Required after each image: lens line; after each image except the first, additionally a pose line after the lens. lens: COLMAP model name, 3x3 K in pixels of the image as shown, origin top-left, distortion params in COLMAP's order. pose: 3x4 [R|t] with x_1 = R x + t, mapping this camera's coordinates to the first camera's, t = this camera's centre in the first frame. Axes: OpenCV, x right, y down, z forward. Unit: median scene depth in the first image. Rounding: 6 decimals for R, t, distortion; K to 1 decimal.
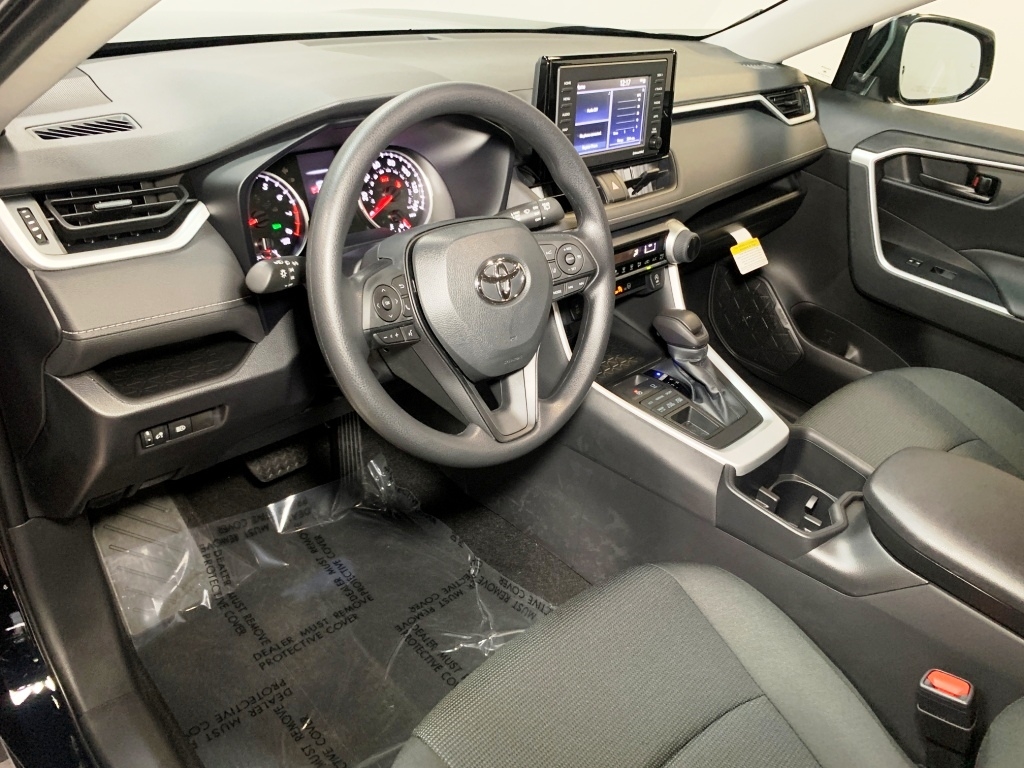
lens RADIAL K [[802.5, 0, 510.8], [0, 802.5, 382.0], [0, 0, 1]] dist [-0.006594, -0.022928]
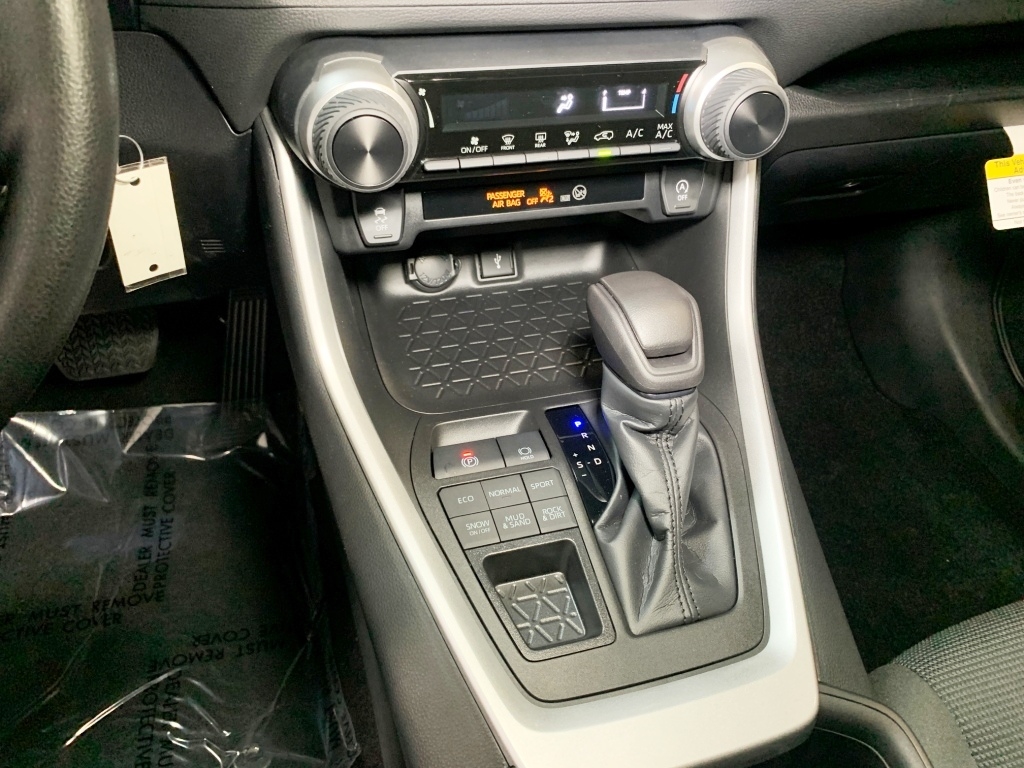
lens RADIAL K [[802.5, 0, 508.7], [0, 802.5, 382.4], [0, 0, 1]] dist [-0.006594, -0.022928]
pose [[0.866819, 0.293490, -0.403099, 0.346934], [-0.227541, 0.952169, 0.203958, -0.115486], [0.443678, -0.085074, 0.892139, 0.690018]]
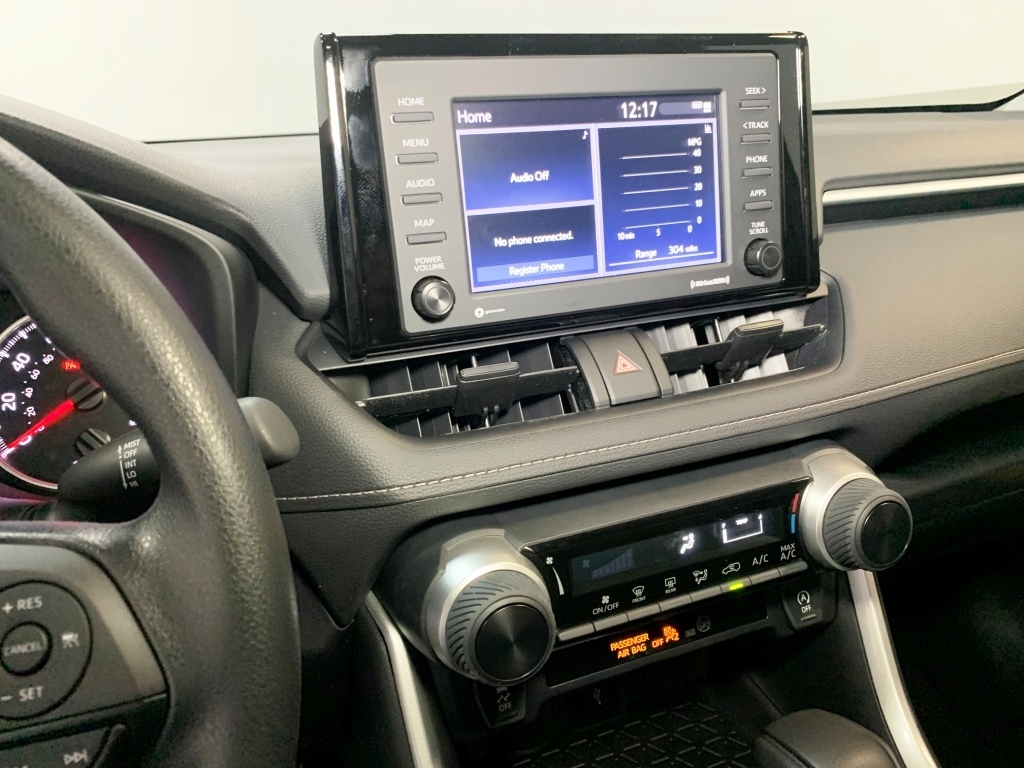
lens RADIAL K [[802.5, 0, 512.2], [0, 802.5, 365.9], [0, 0, 1]] dist [-0.006594, -0.022928]
pose [[0.905453, -0.029782, -0.423401, 0.257159], [-0.080651, 0.967289, -0.240514, -0.156424], [0.416714, 0.251922, 0.873433, 0.680368]]
